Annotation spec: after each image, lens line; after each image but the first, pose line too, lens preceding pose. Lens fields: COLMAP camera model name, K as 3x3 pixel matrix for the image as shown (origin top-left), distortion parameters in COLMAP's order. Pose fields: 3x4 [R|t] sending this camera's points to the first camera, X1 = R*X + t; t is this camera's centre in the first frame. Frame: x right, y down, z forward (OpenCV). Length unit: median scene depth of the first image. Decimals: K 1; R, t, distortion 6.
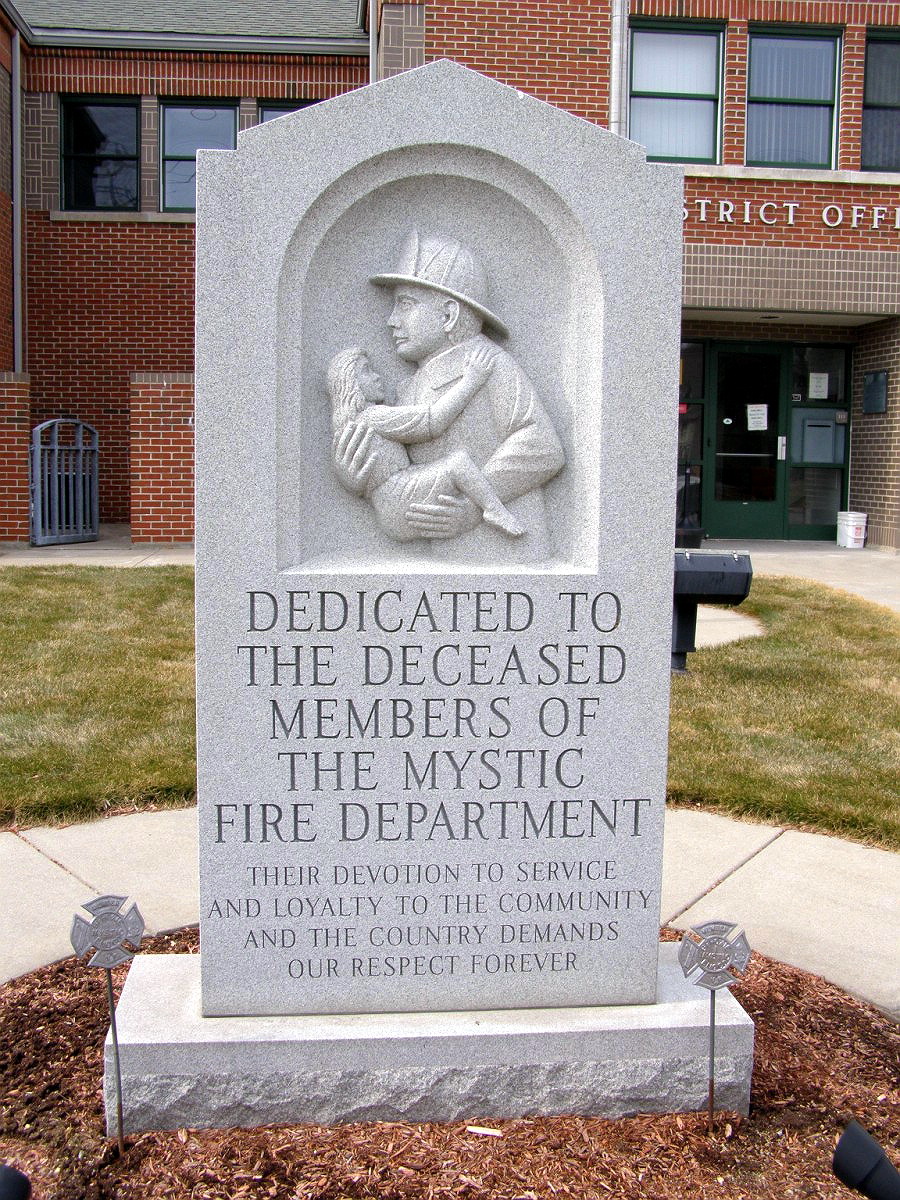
lens RADIAL K [[1531.7, 0, 450.0], [0, 1531.7, 600.0], [0, 0, 1]] dist [-0.281126, 0.739987]
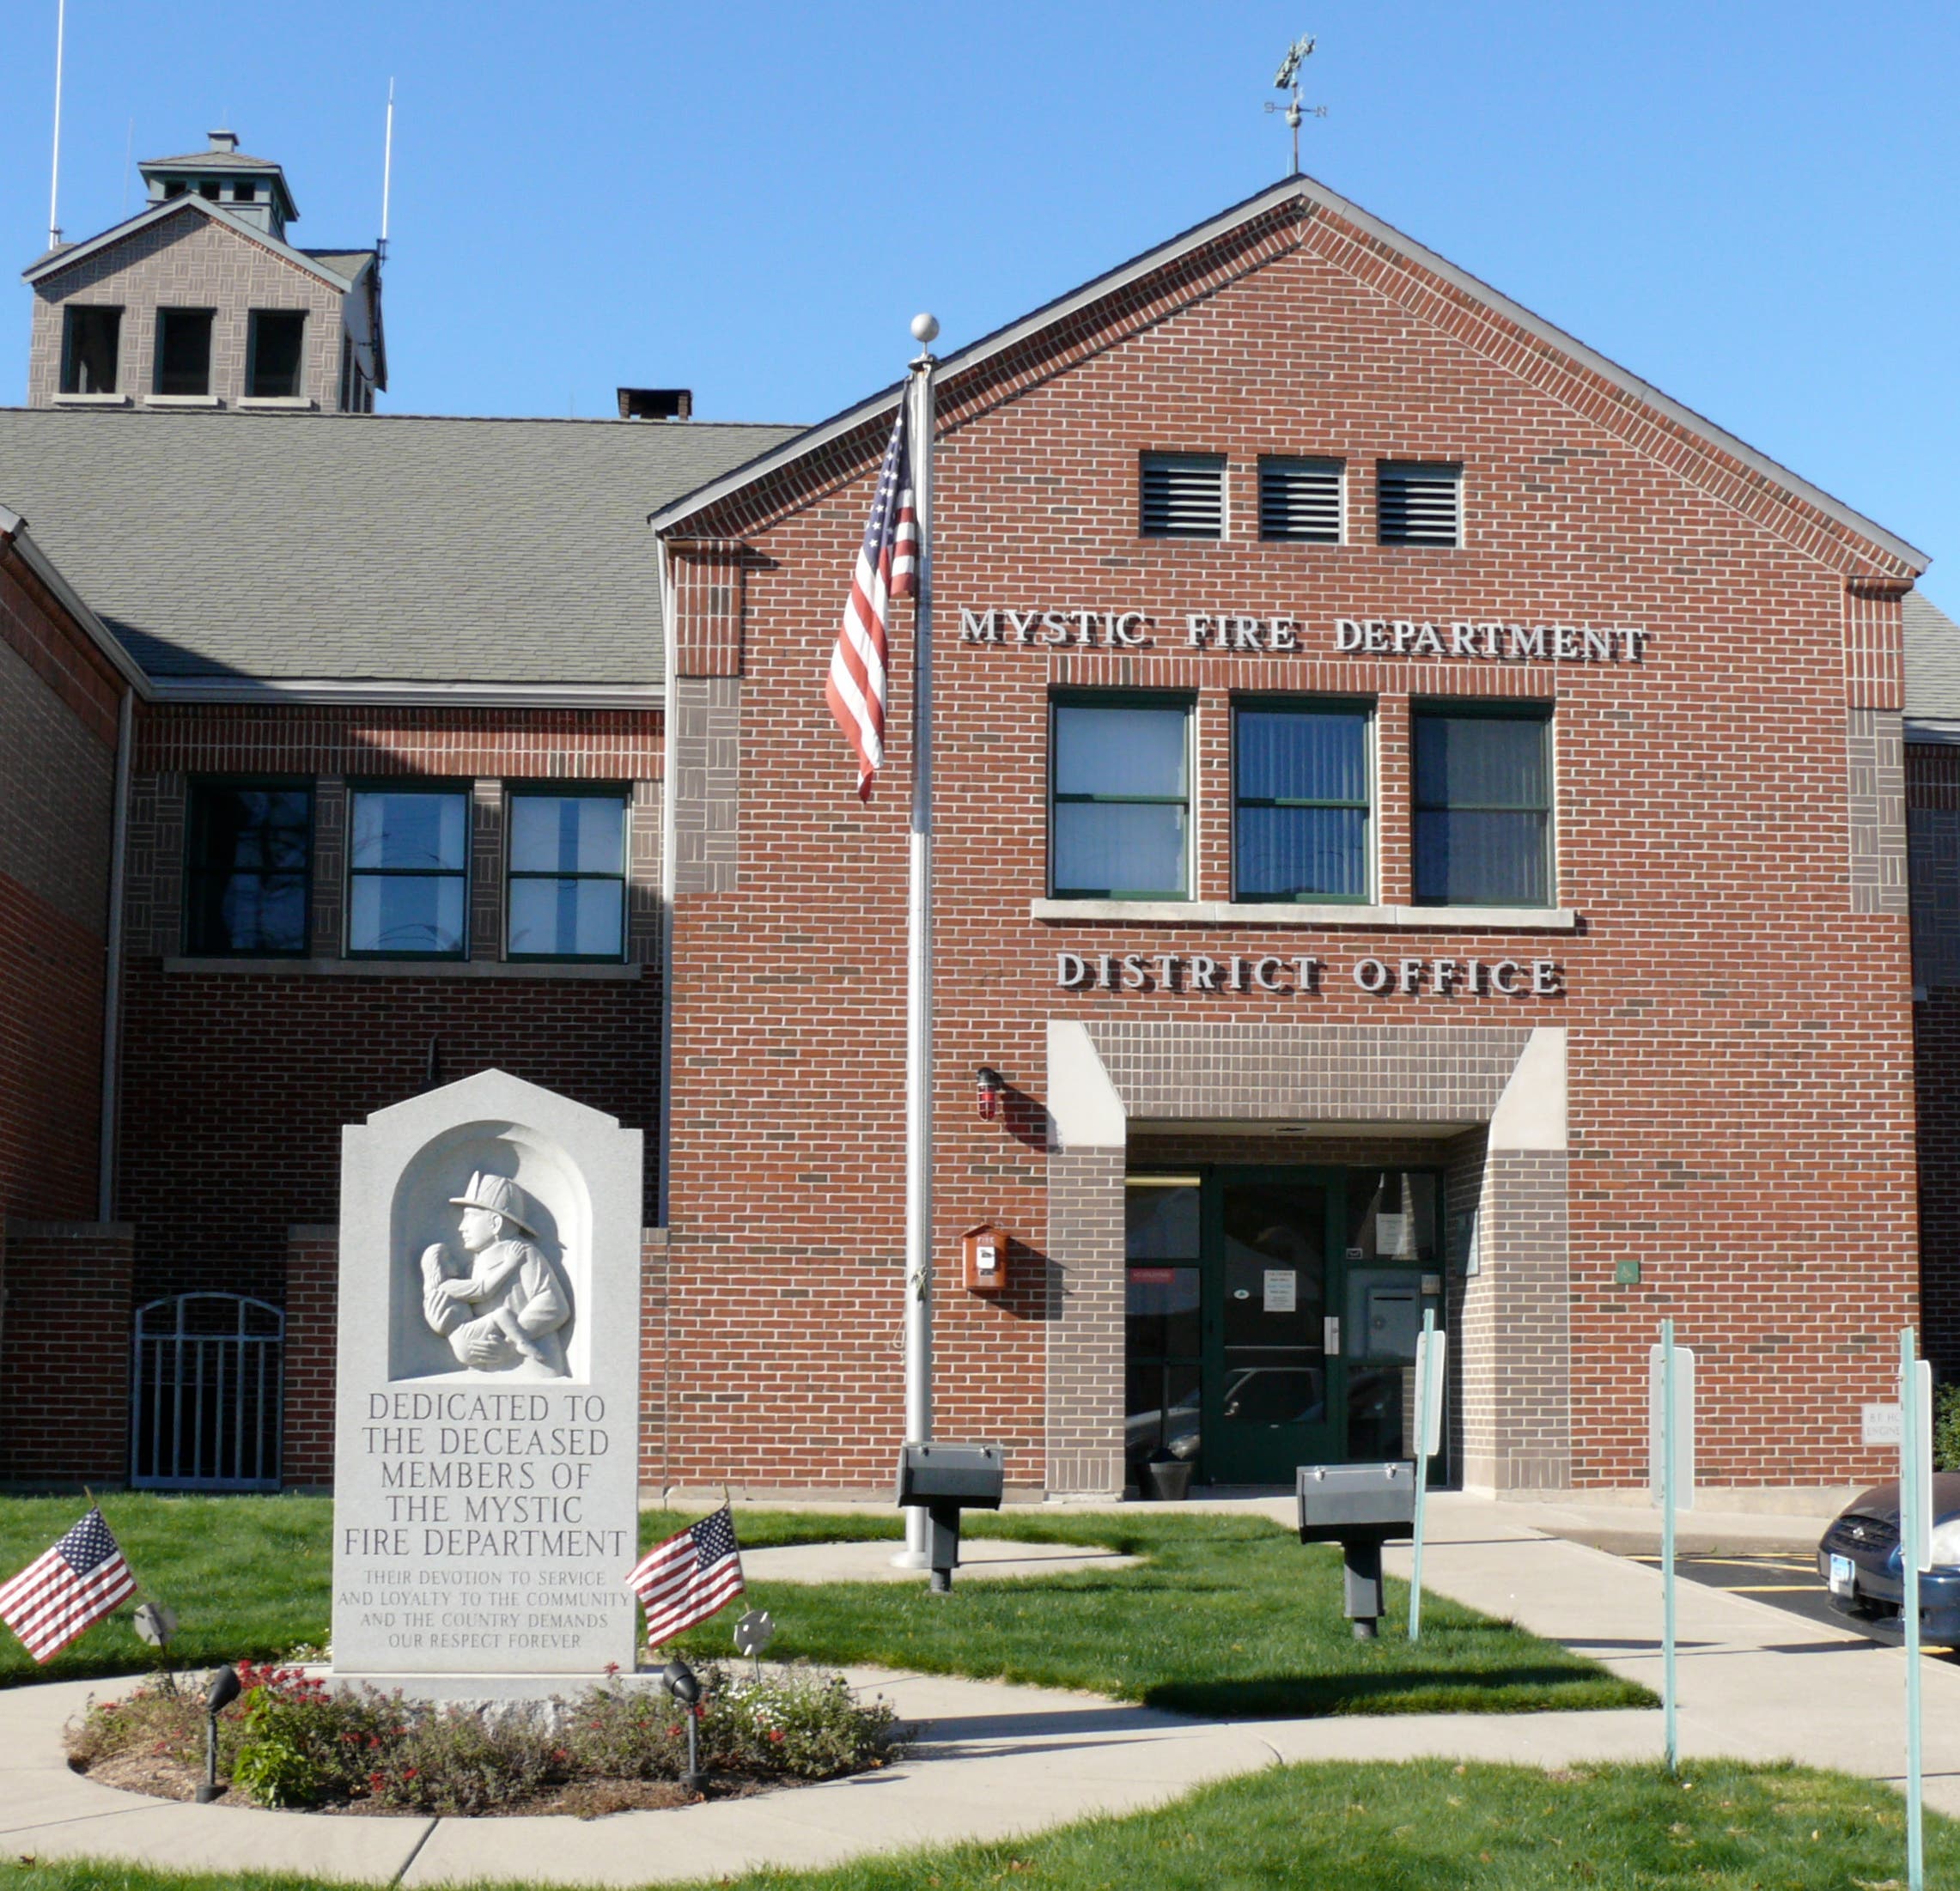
lens RADIAL K [[3114.4, 0, 980.0], [0, 3114.4, 945.5], [0, 0, 1]] dist [-0.143903, 0.067043]
pose [[0.999859, -0.006054, 0.015689, 0.065372], [0.009492, 0.973282, -0.229415, 0.040451], [-0.013881, 0.229532, 0.973202, -0.323610]]
